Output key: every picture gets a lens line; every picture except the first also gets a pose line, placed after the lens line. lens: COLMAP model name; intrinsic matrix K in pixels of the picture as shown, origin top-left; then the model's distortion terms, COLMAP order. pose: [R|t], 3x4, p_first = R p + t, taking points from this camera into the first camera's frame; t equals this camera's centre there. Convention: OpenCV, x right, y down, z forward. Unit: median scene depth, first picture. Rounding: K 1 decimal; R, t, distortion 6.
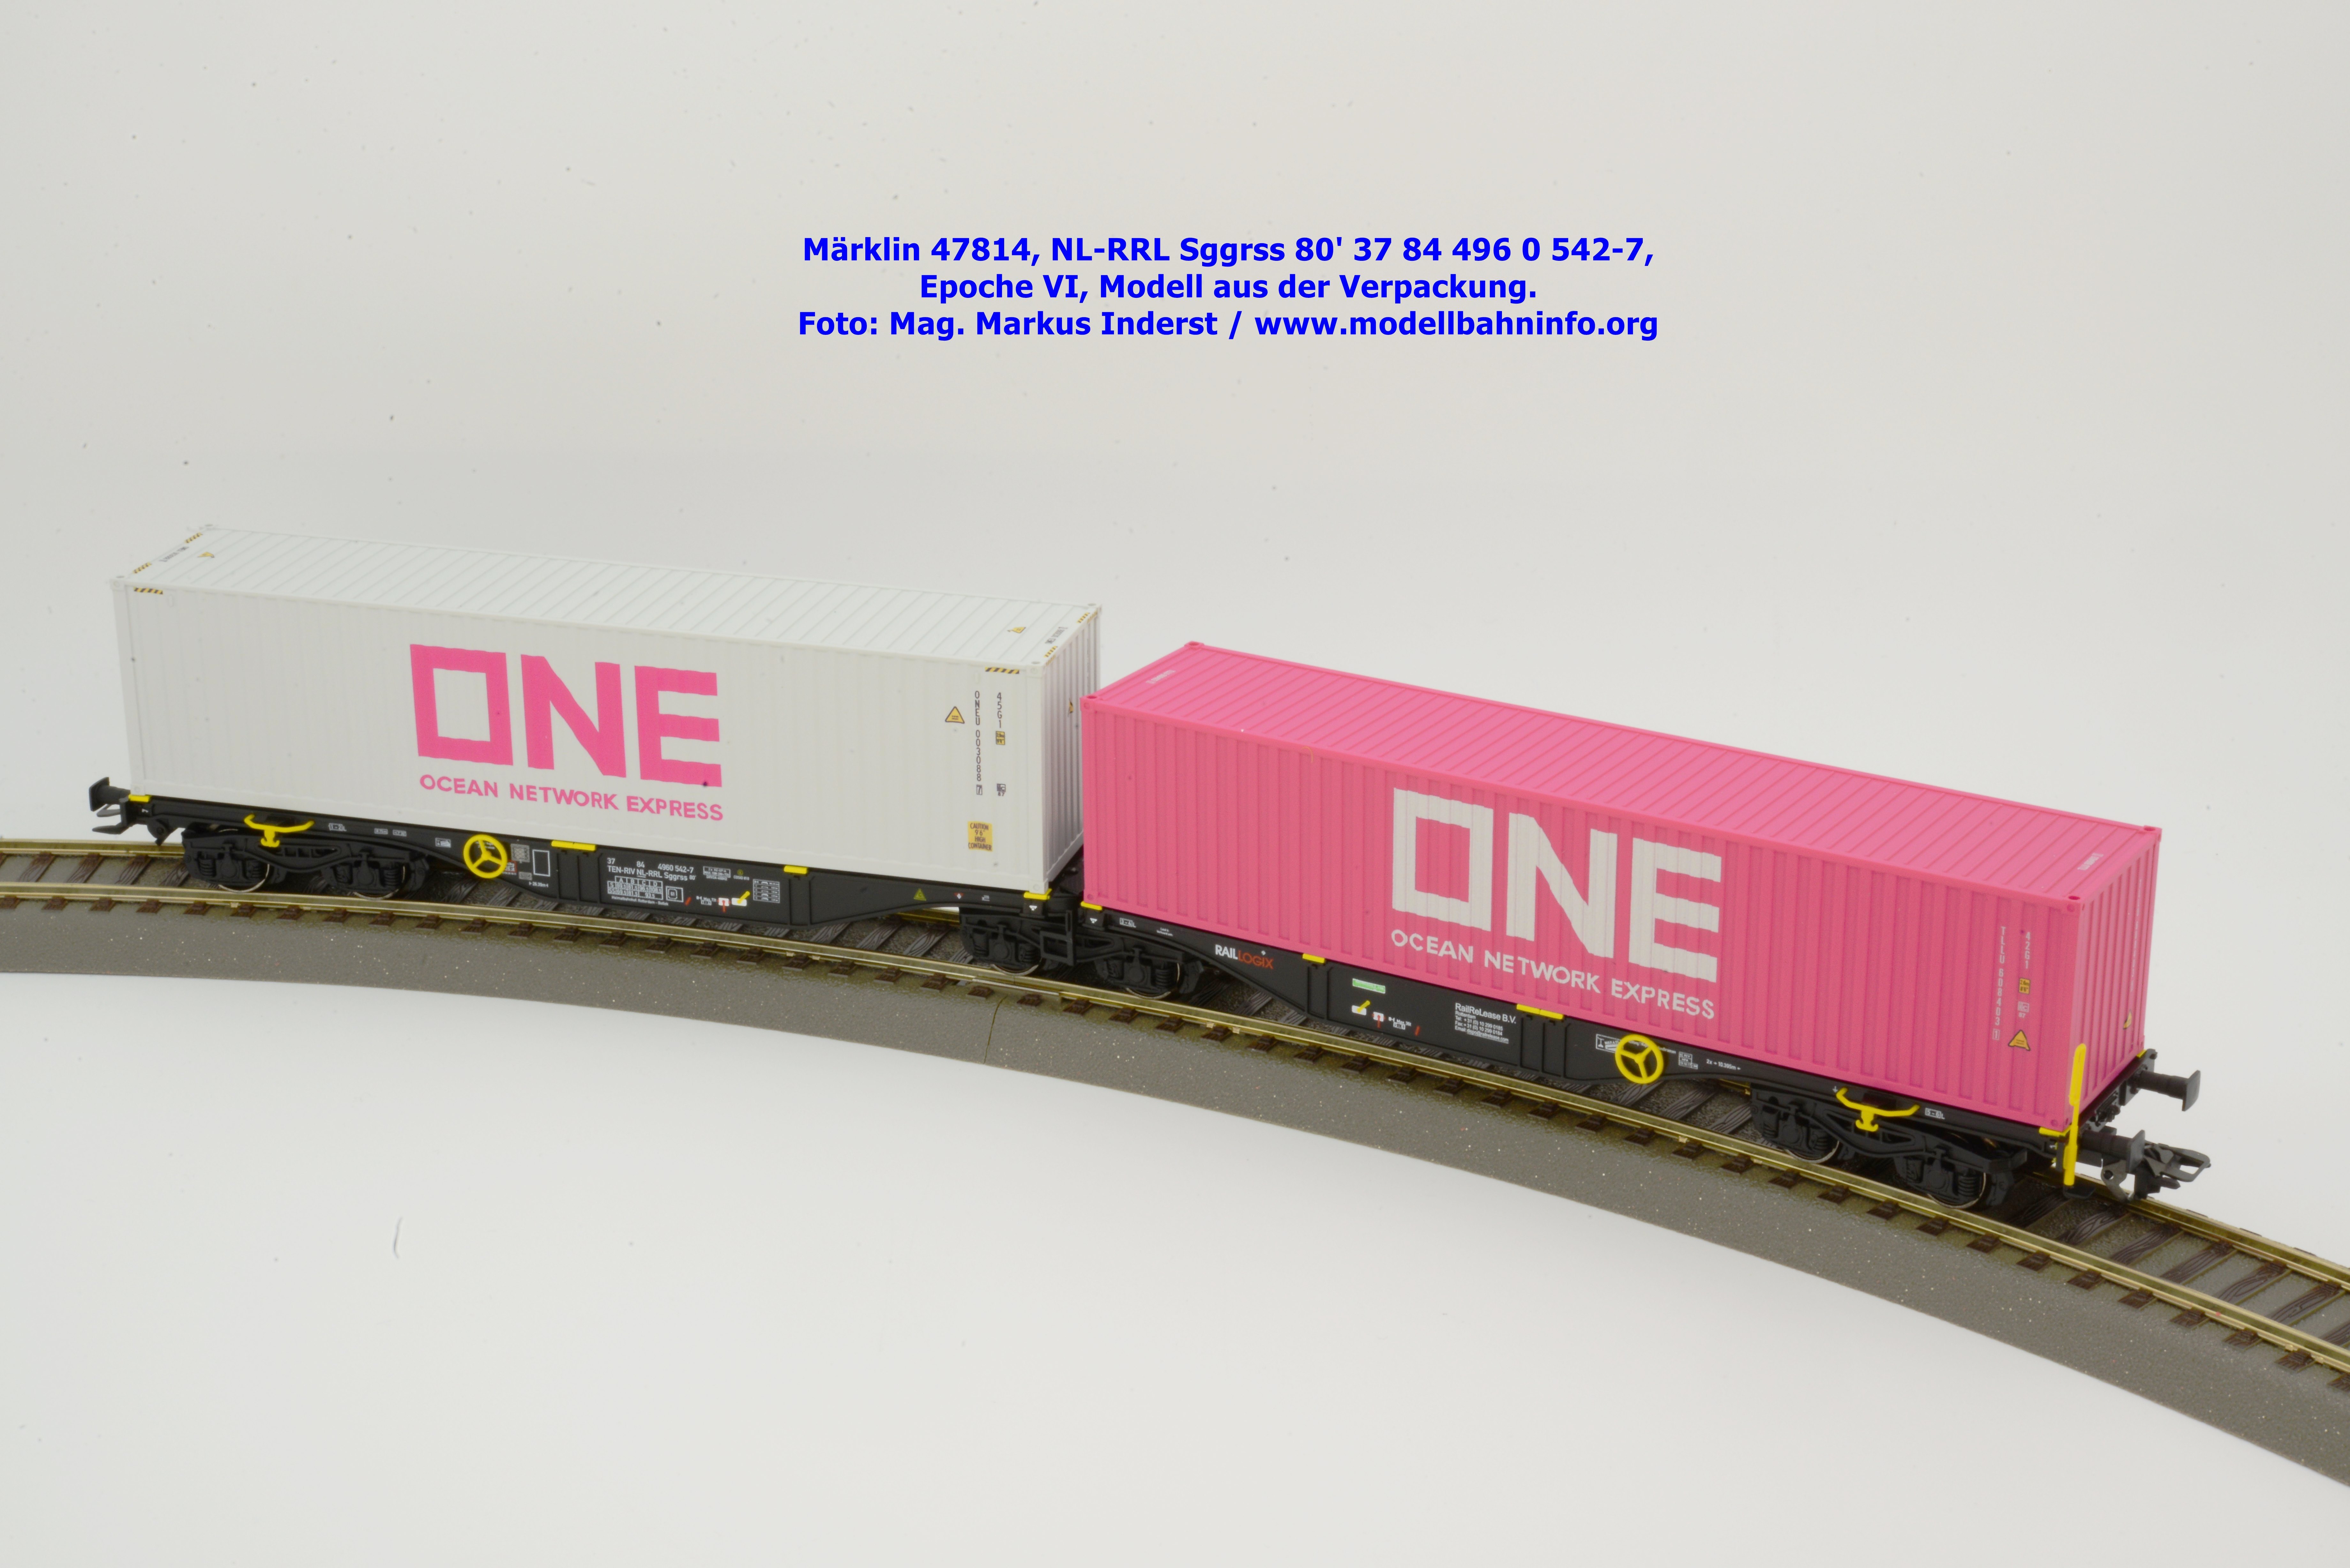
lens RADIAL K [[3908.2, 0, 1136.7], [0, 3908.2, 788.1], [0, 0, 1]] dist [0.028932, -0.010753]
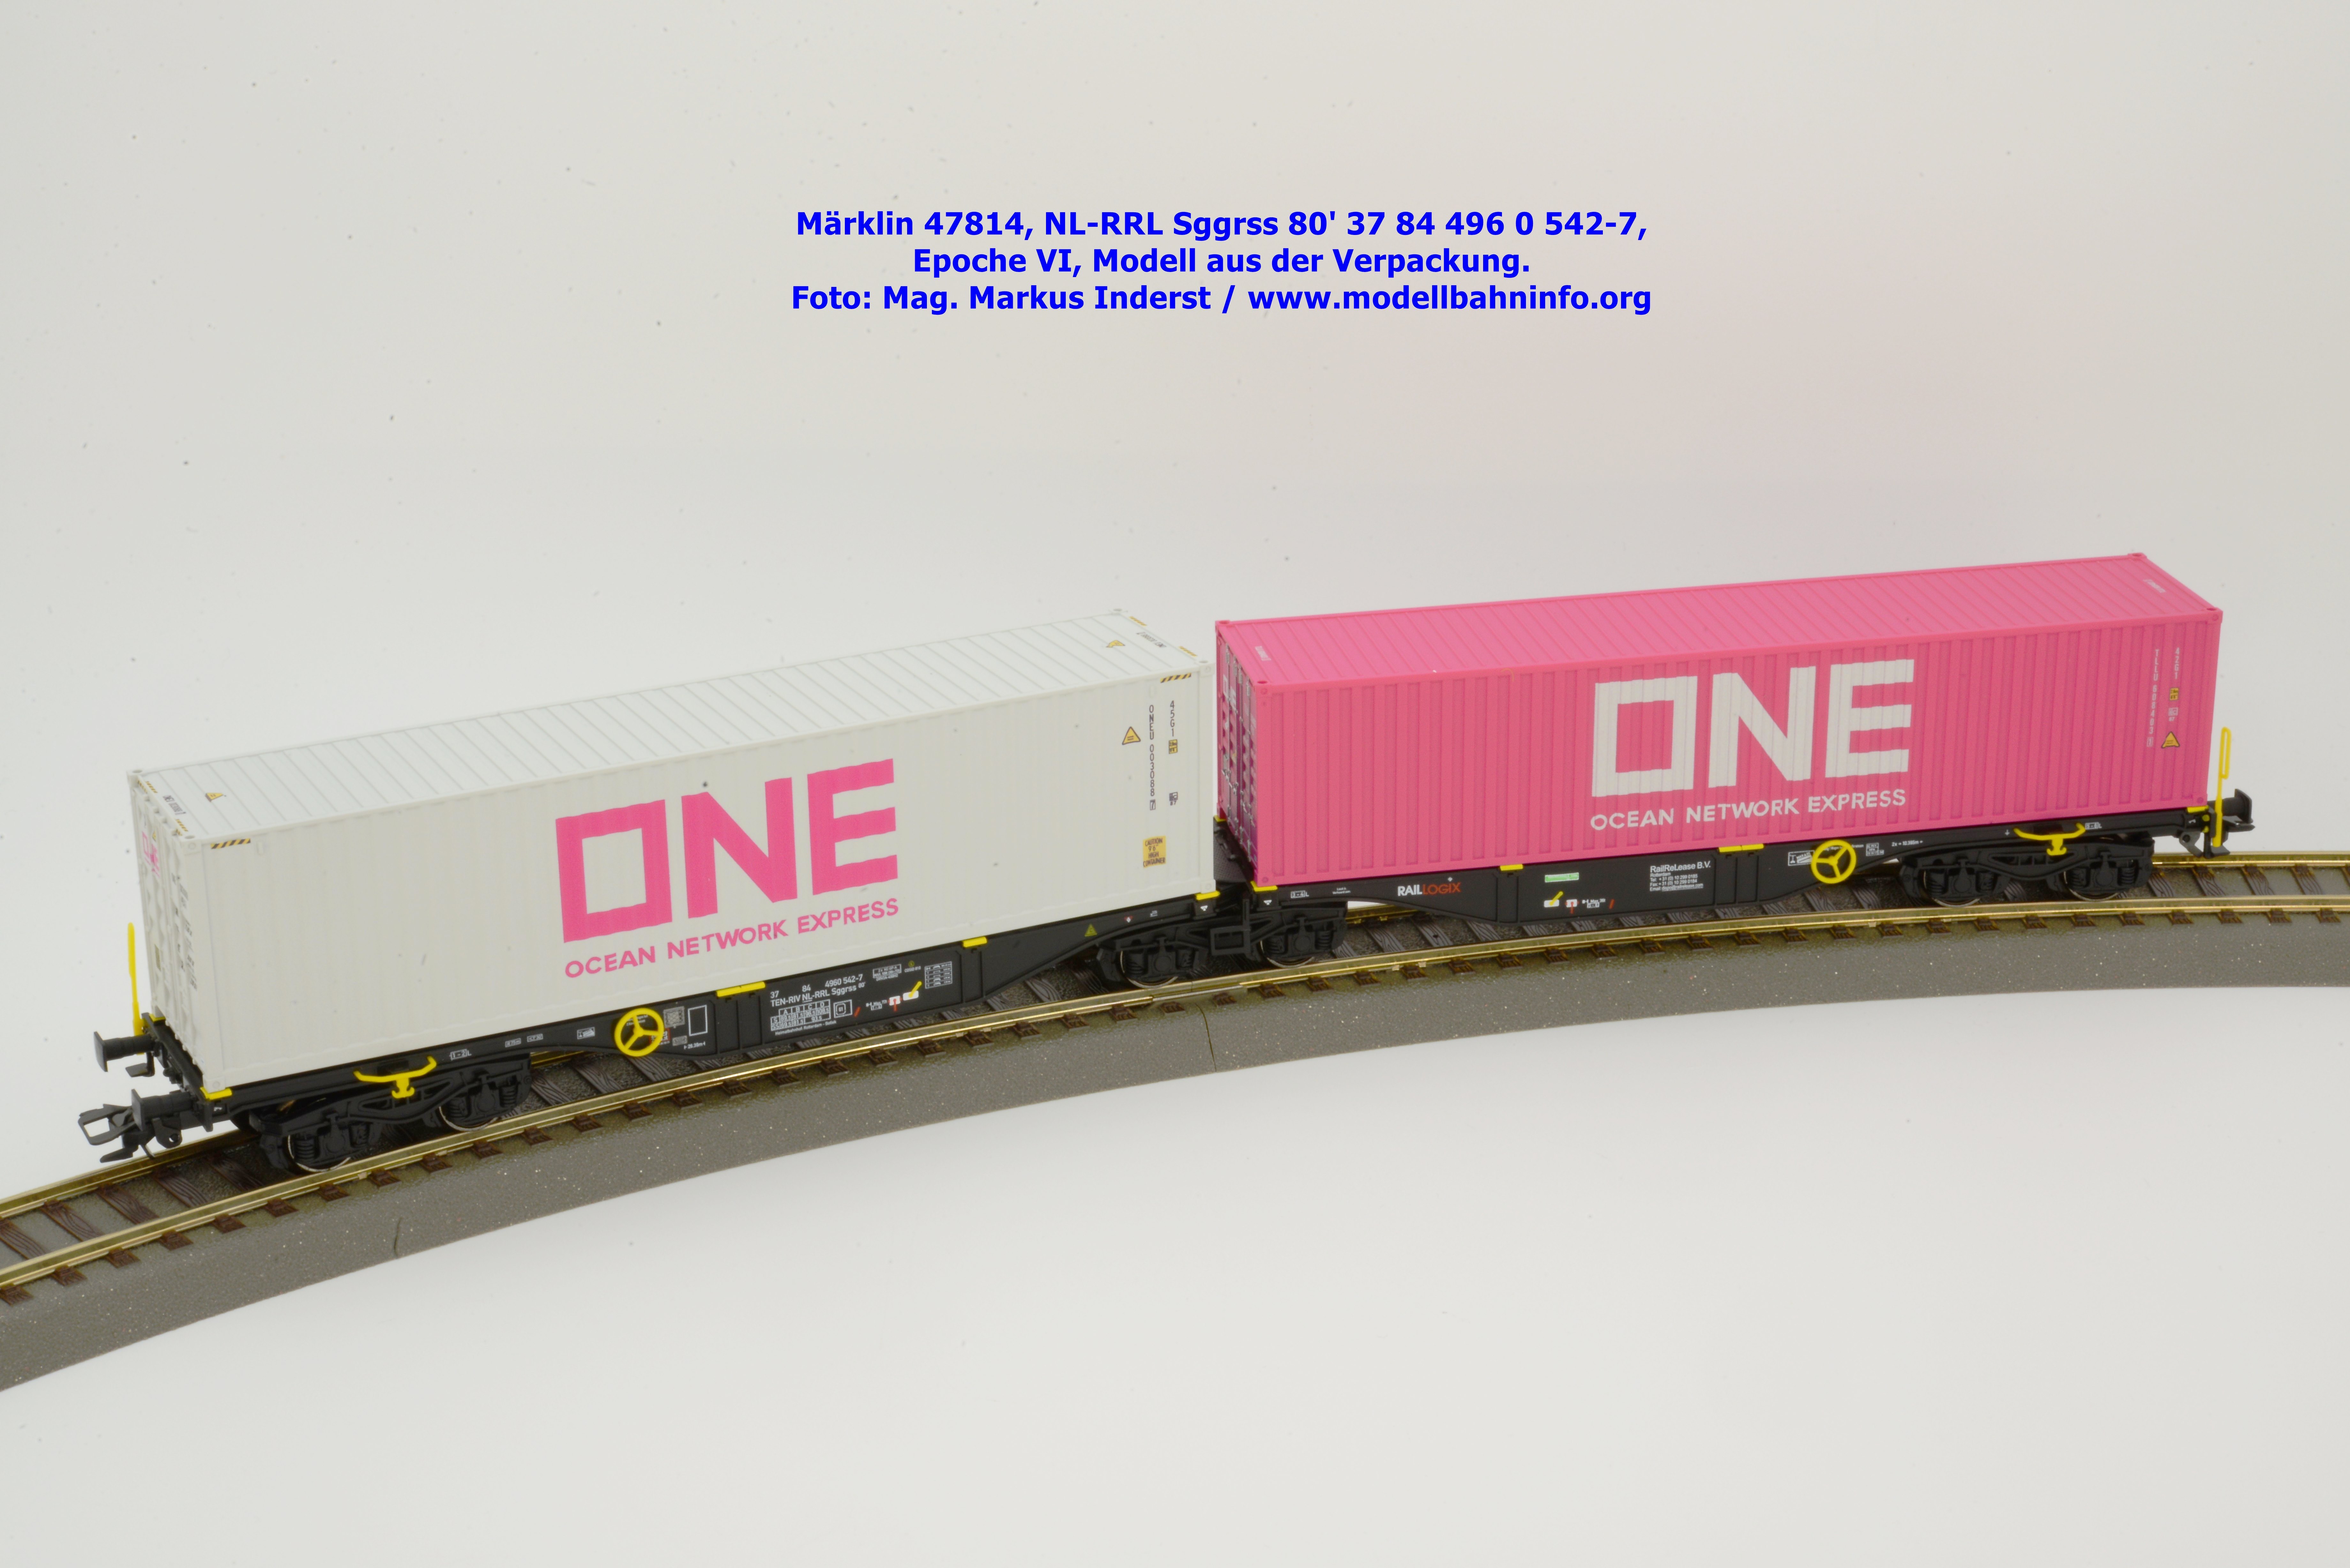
lens RADIAL K [[3908.2, 0, 1136.7], [0, 3908.2, 788.1], [0, 0, 1]] dist [0.028932, -0.010753]
pose [[0.732290, -0.243586, 0.635938, -0.696926], [0.248806, 0.964980, 0.083118, -0.090310], [-0.633915, 0.097359, 0.767251, 0.251473]]
